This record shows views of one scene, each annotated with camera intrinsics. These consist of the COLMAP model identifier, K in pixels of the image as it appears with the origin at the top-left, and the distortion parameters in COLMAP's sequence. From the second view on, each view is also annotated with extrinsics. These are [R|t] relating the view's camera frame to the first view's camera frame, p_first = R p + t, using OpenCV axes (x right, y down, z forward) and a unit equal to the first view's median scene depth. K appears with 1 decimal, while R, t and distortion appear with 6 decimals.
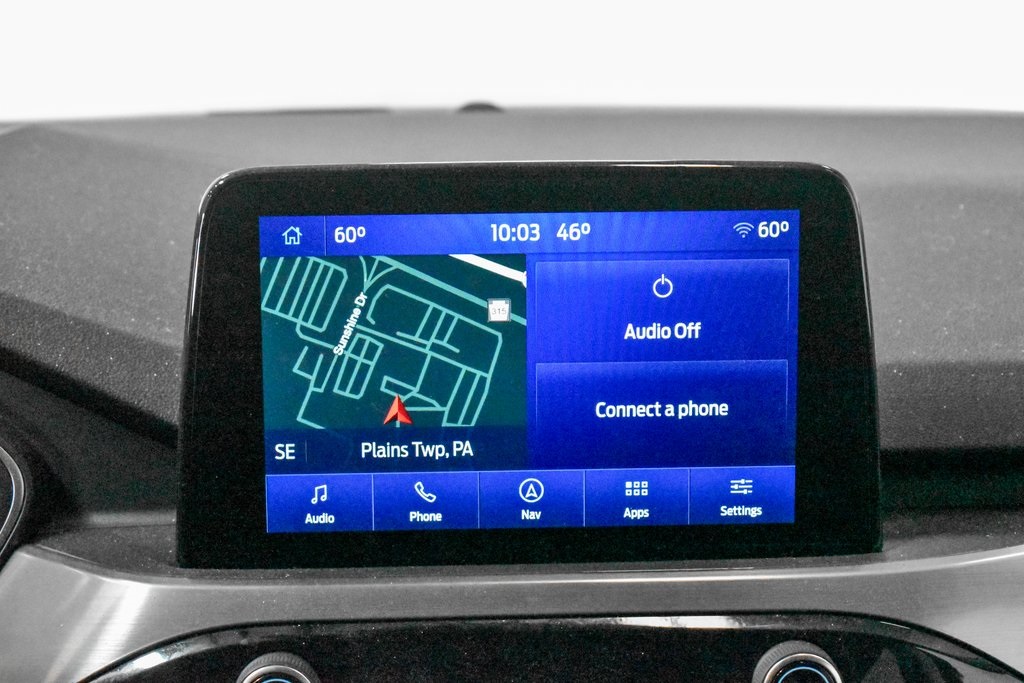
lens RADIAL K [[2292.5, 0, 512.8], [0, 2292.5, 340.3], [0, 0, 1]] dist [-0.088396, 0.000000]
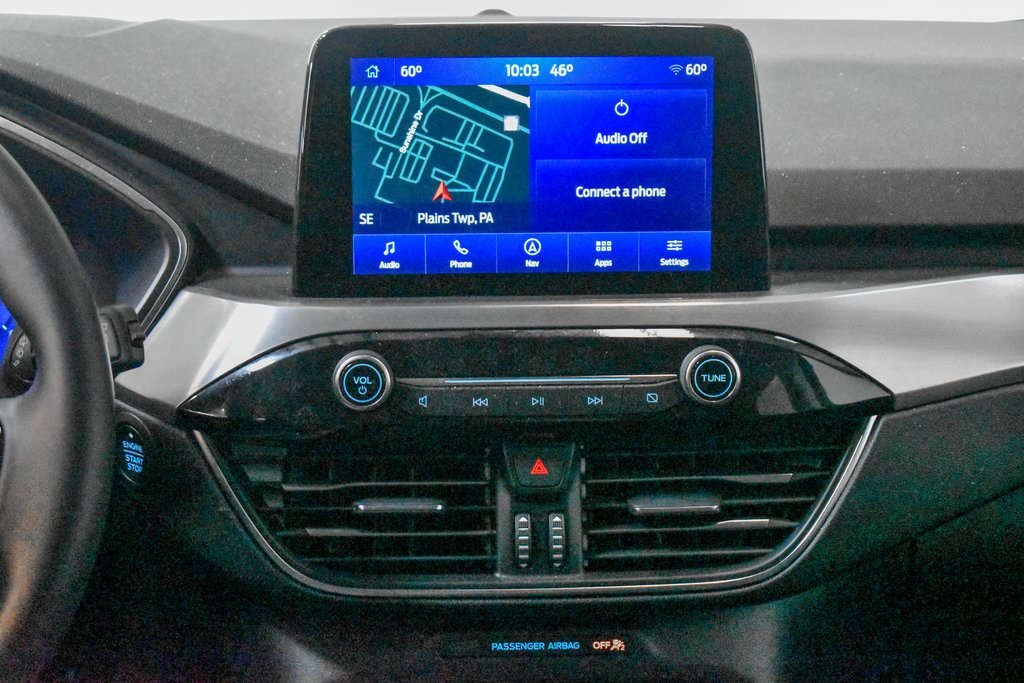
lens RADIAL K [[2096.0, 0, 506.7], [0, 2096.0, 334.8], [0, 0, 1]] dist [-0.058725, 0.000000]
pose [[0.999991, 0.003788, -0.001732, -0.006023], [-0.003751, 0.999765, 0.021328, 0.094323], [0.001813, -0.021322, 0.999771, -0.357251]]
